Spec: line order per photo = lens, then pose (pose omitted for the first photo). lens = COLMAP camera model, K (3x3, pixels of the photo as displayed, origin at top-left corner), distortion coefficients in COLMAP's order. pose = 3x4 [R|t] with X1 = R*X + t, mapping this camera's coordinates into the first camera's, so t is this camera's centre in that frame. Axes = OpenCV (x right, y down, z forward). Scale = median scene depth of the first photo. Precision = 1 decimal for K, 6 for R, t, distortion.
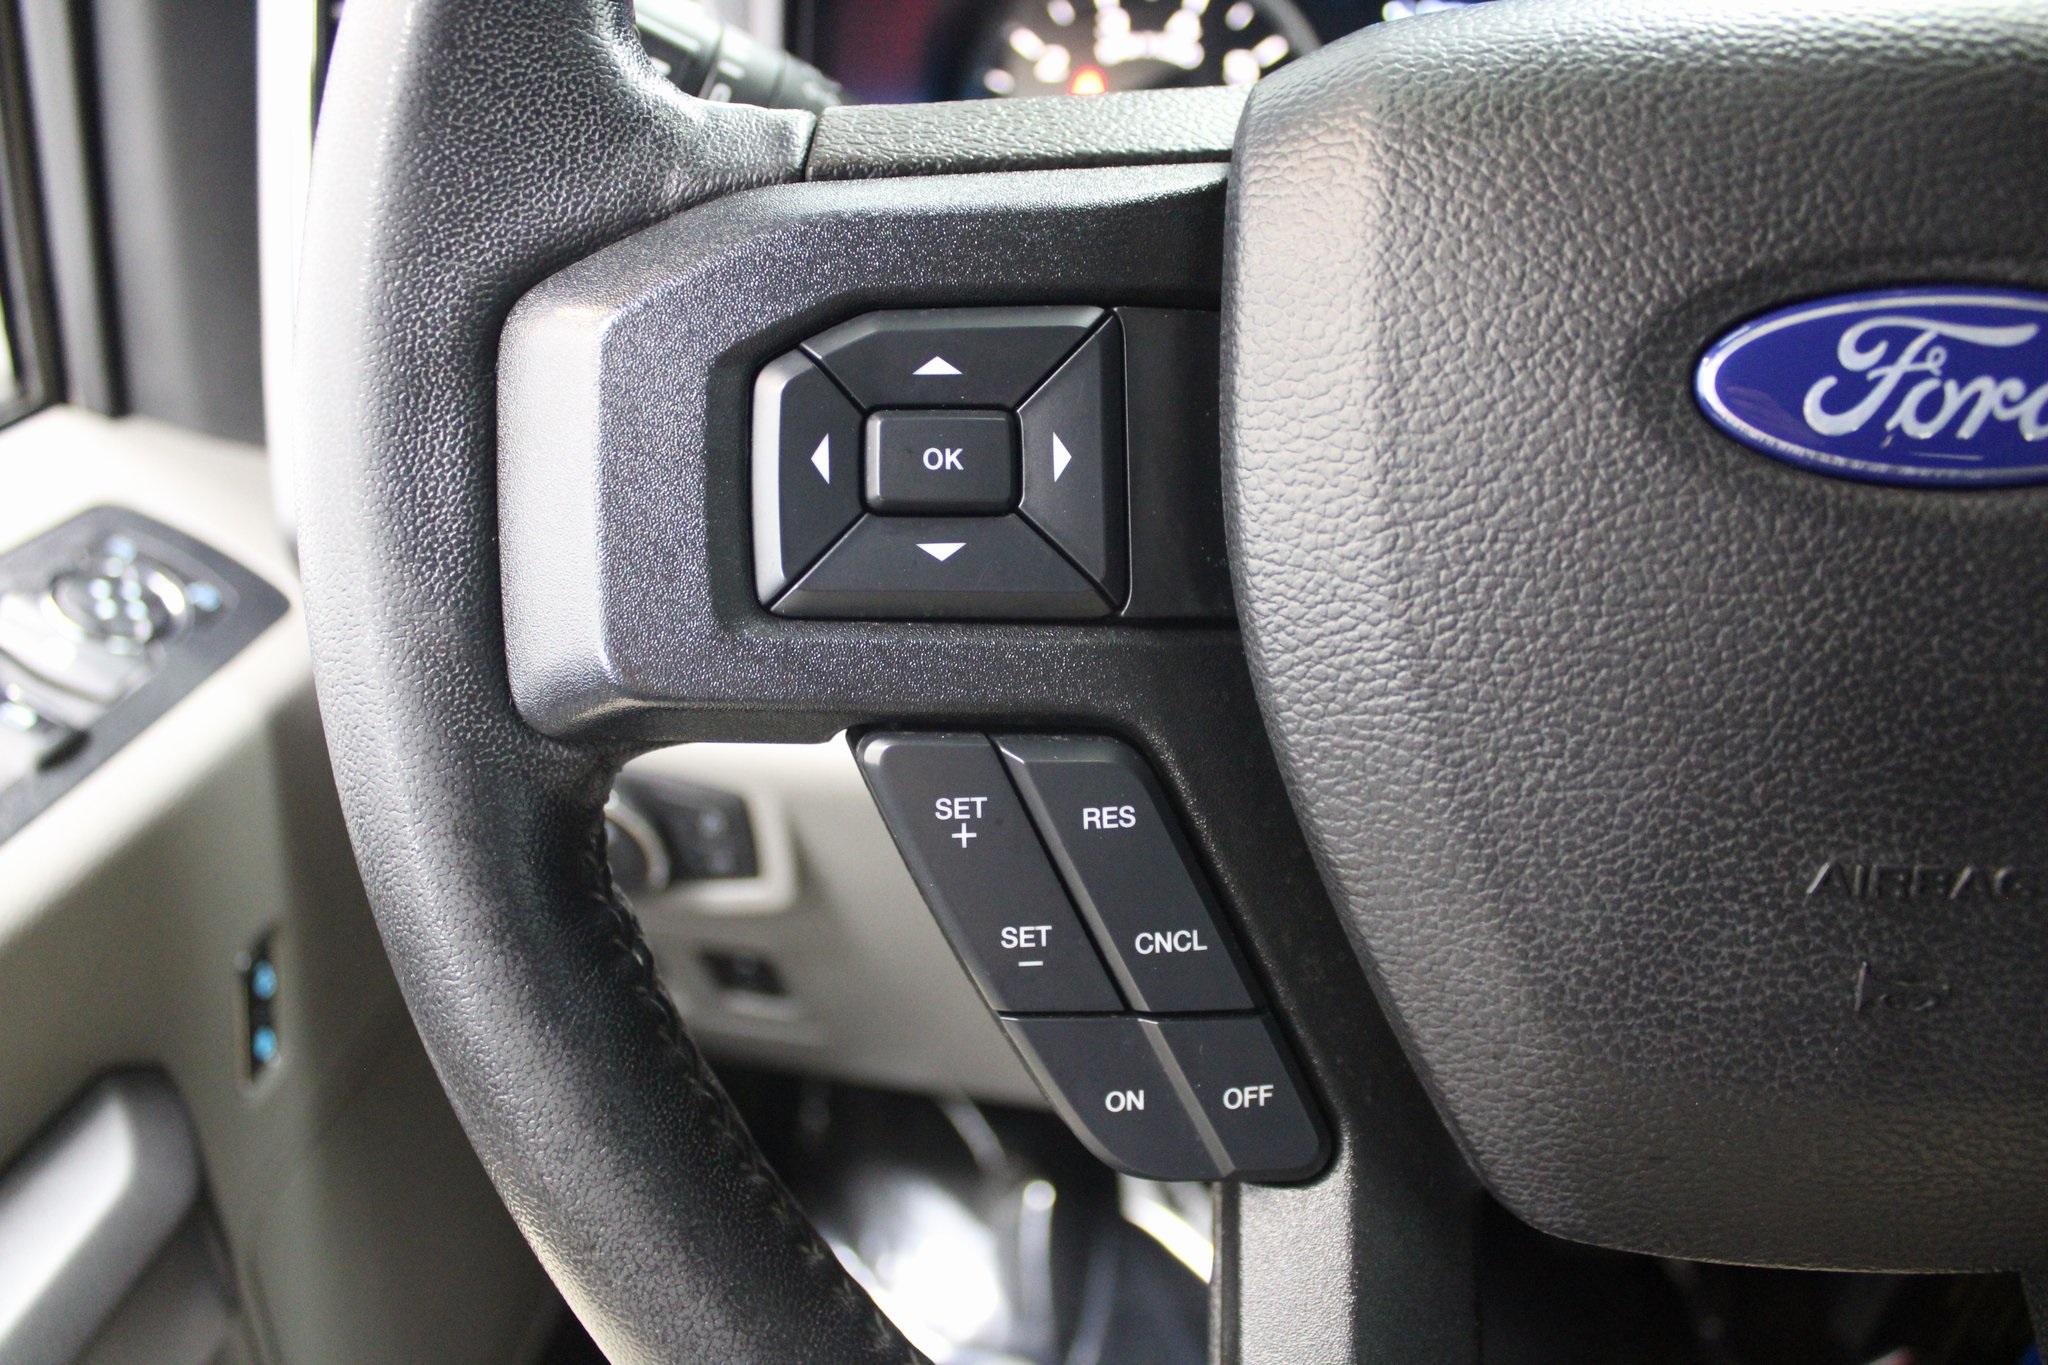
lens RADIAL K [[1700.4, 0, 1024.0], [0, 1700.4, 682.5], [0, 0, 1]] dist [-0.180328, 0.144406]
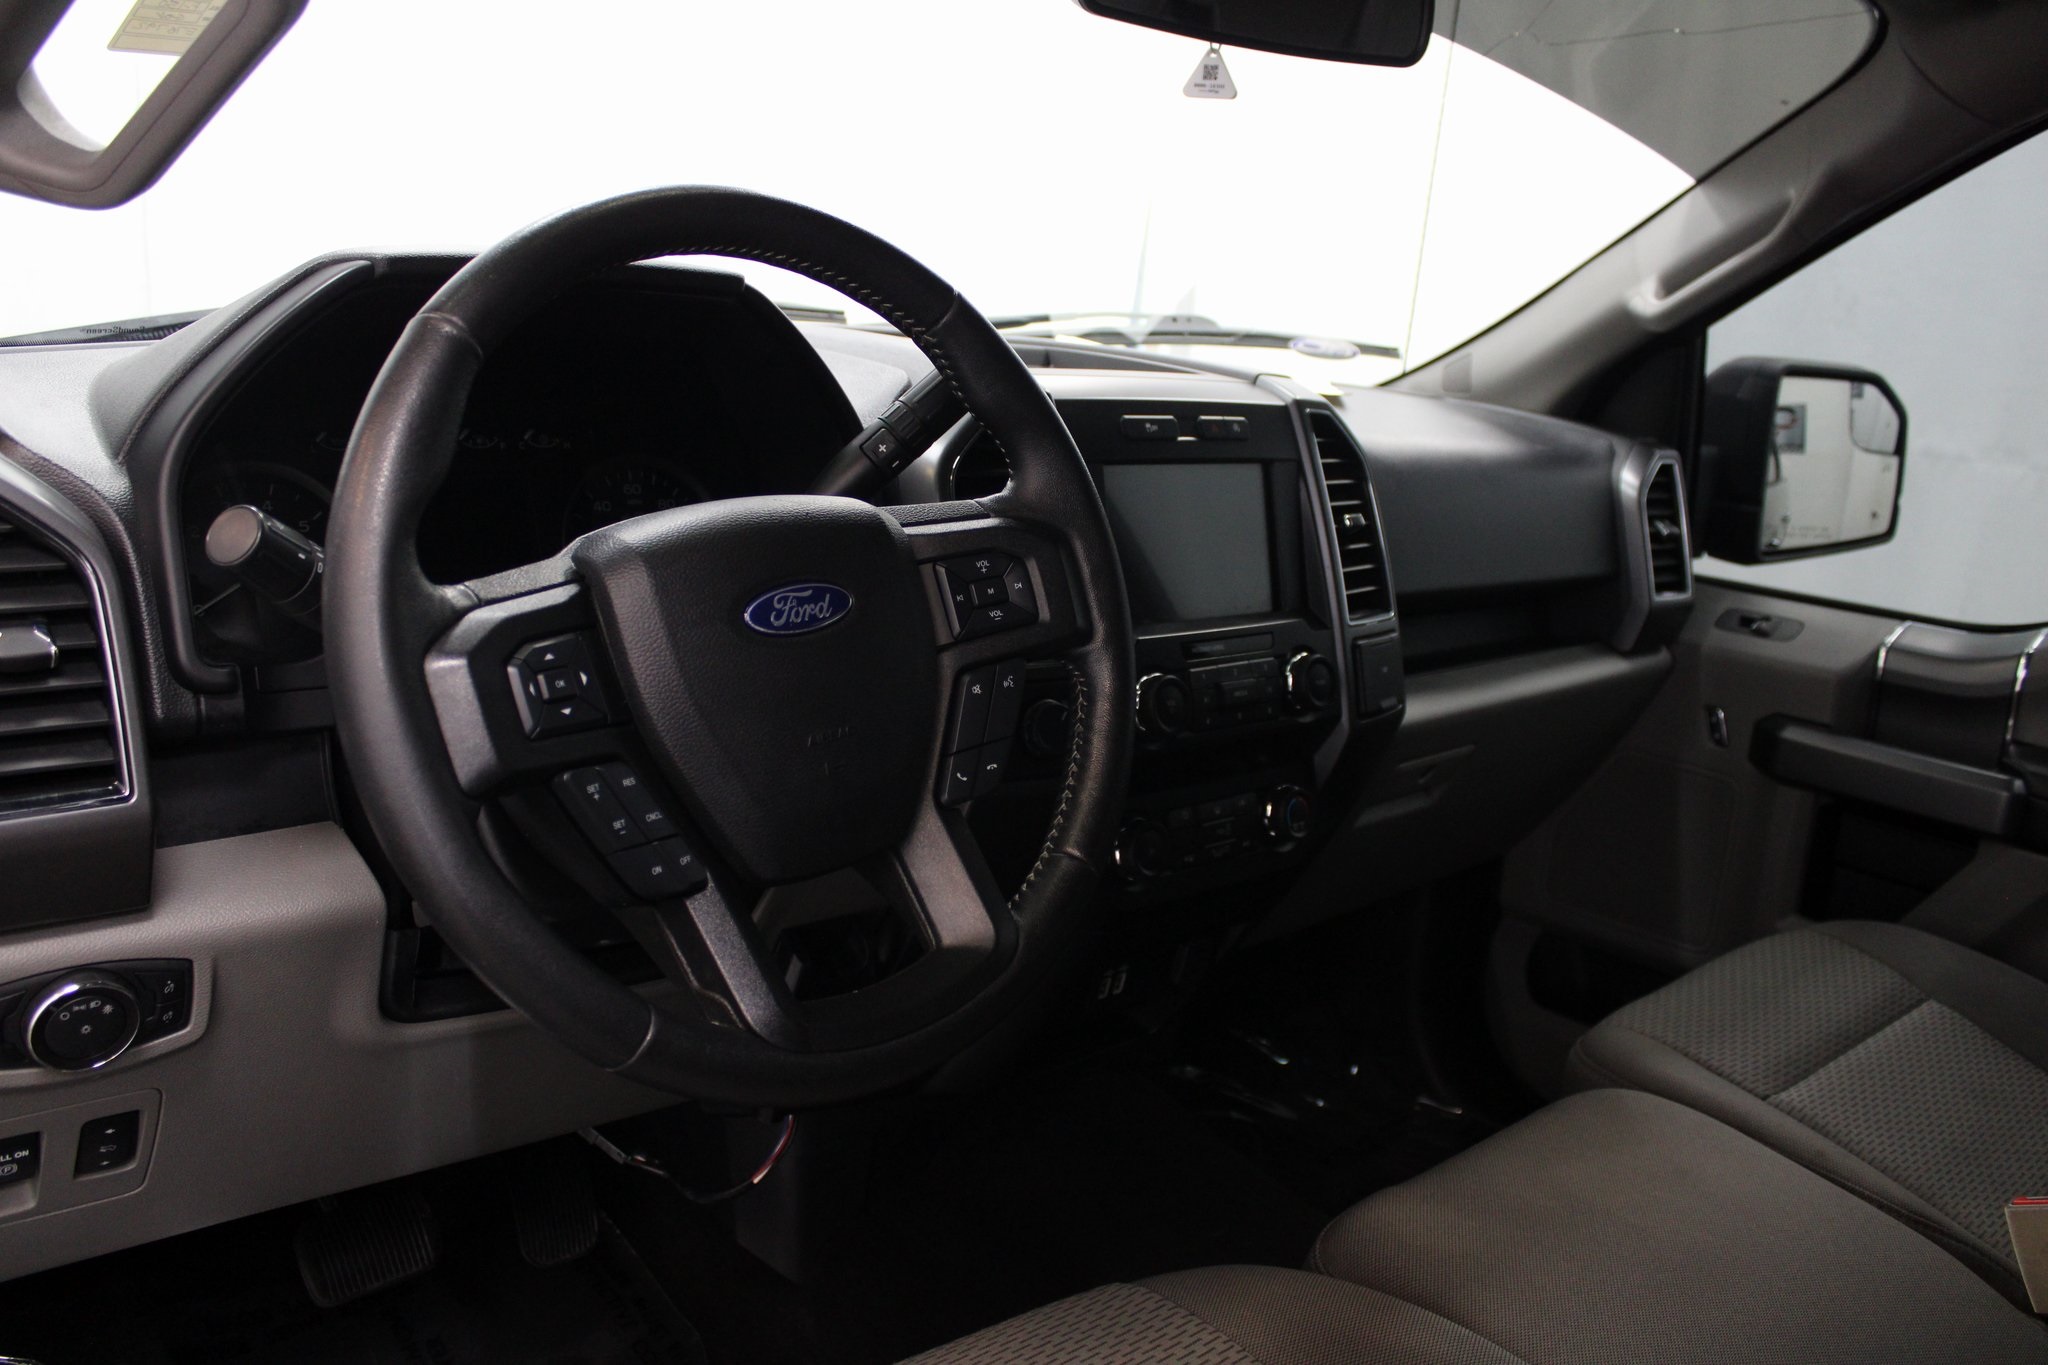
lens RADIAL K [[1738.8, 0, 928.7], [0, 1738.8, 654.7], [0, 0, 1]] dist [-0.113895, -0.011485]
pose [[0.640336, -0.157774, 0.751716, -2.104978], [0.330520, 0.940031, -0.084249, 0.331242], [-0.693344, 0.302404, 0.654084, -1.683565]]
